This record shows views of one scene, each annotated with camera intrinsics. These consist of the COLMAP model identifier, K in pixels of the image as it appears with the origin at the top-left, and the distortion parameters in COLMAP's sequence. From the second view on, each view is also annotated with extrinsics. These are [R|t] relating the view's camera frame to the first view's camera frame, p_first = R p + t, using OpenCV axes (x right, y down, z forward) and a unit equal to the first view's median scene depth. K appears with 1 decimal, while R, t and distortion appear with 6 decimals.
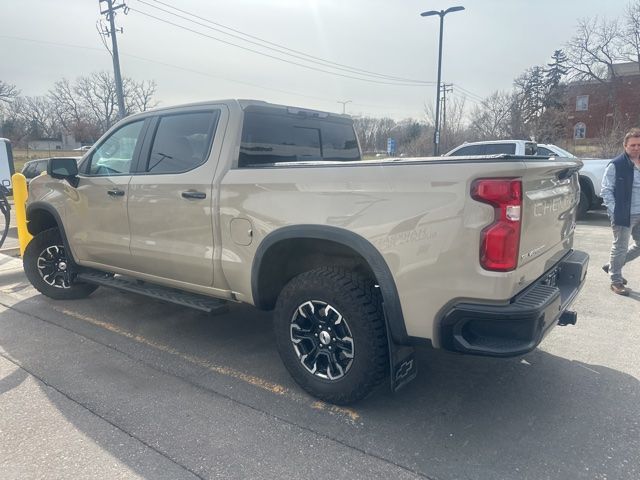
lens RADIAL K [[452.1, 0, 322.6], [0, 452.1, 241.2], [0, 0, 1]] dist [0.043540, -0.056843]
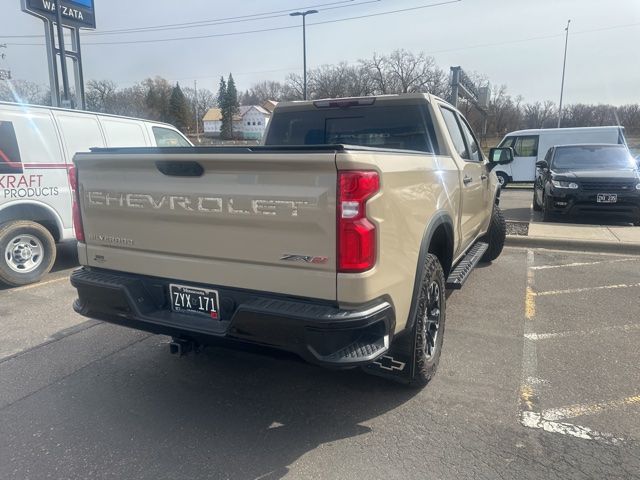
lens RADIAL K [[452.1, 0, 325.0], [0, 452.1, 238.5], [0, 0, 1]] dist [0.043540, -0.056843]
pose [[0.203471, 0.181733, -0.962067, 1.099459], [-0.160999, 0.975457, 0.150212, -0.150128], [0.965753, 0.124328, 0.227736, 0.860741]]
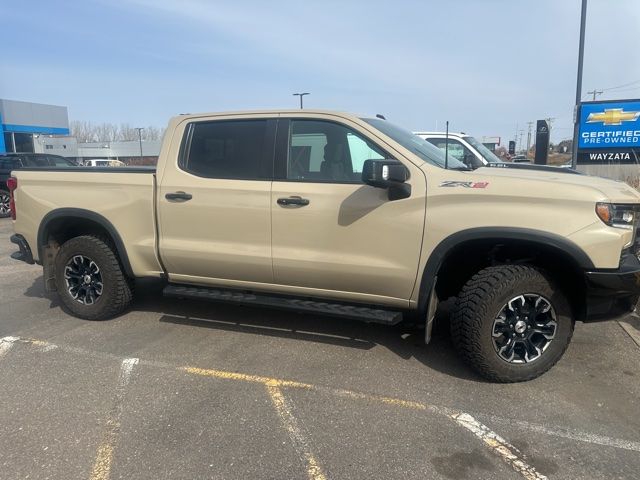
lens RADIAL K [[452.1, 0, 321.7], [0, 452.1, 240.2], [0, 0, 1]] dist [0.043540, -0.056843]
pose [[-0.959659, 0.066448, -0.273202, 0.046769], [-0.027365, 0.944987, 0.325963, -0.453521], [0.279832, 0.320289, -0.905046, 2.589398]]
